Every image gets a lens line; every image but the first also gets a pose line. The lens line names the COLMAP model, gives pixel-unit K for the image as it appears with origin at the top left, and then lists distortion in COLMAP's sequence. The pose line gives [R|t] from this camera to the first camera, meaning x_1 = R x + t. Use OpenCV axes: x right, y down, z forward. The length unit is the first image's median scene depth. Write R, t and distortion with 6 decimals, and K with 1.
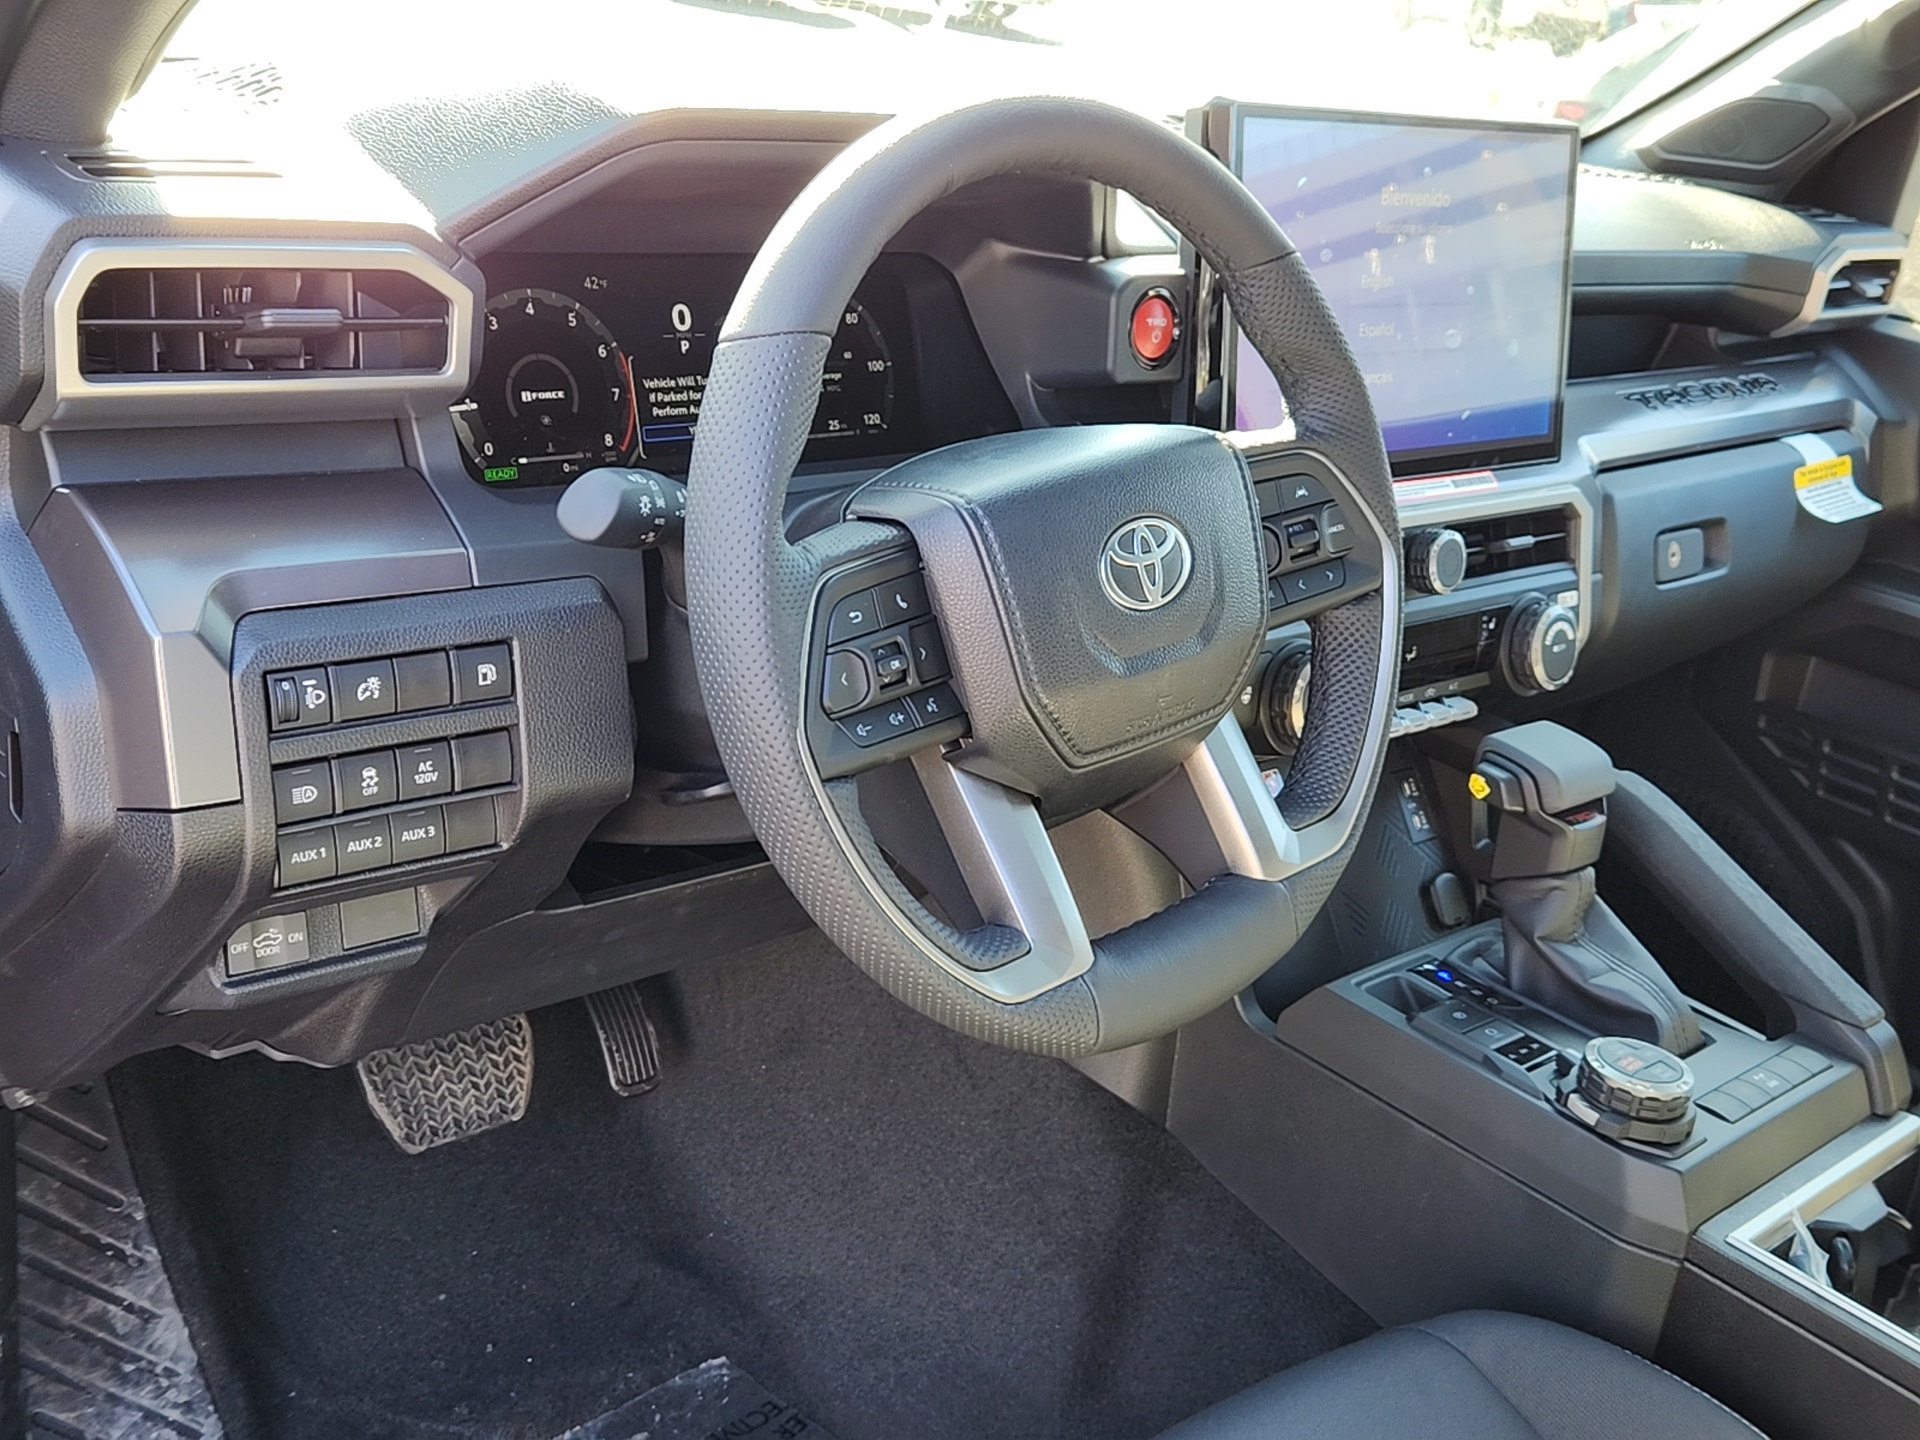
lens RADIAL K [[2104.3, 0, 995.9], [0, 2104.3, 713.4], [0, 0, 1]] dist [0.045522, 0.000000]
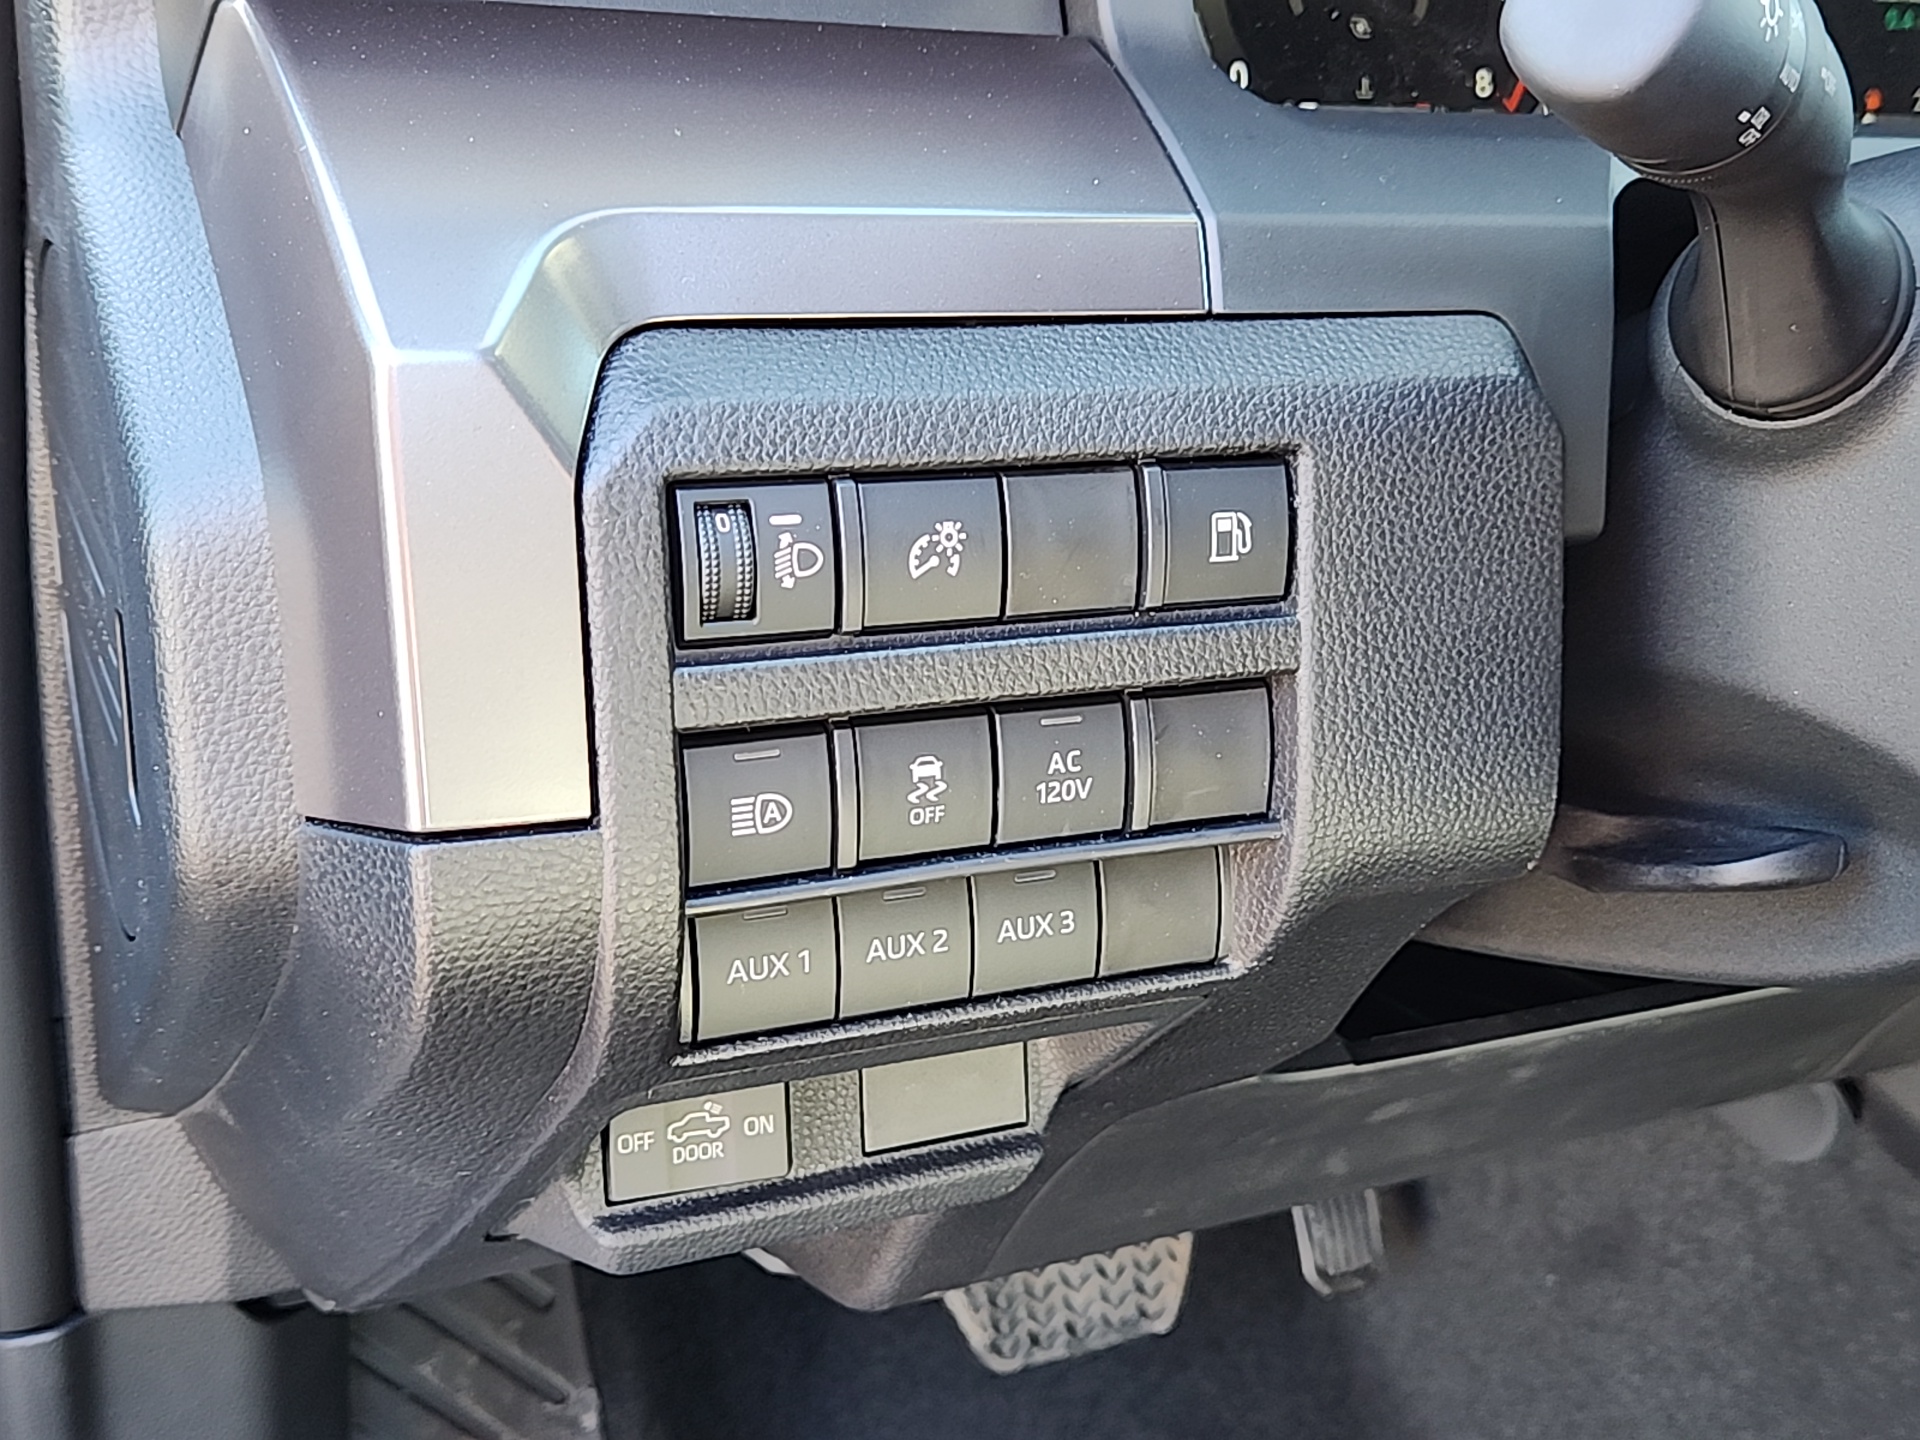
lens RADIAL K [[2104.3, 0, 965.3], [0, 2104.3, 717.1], [0, 0, 1]] dist [0.045522, 0.000000]
pose [[0.951904, 0.062661, -0.299919, -0.164454], [-0.062416, 0.997996, 0.010407, 0.013355], [0.299970, 0.008814, 0.953908, 0.597429]]
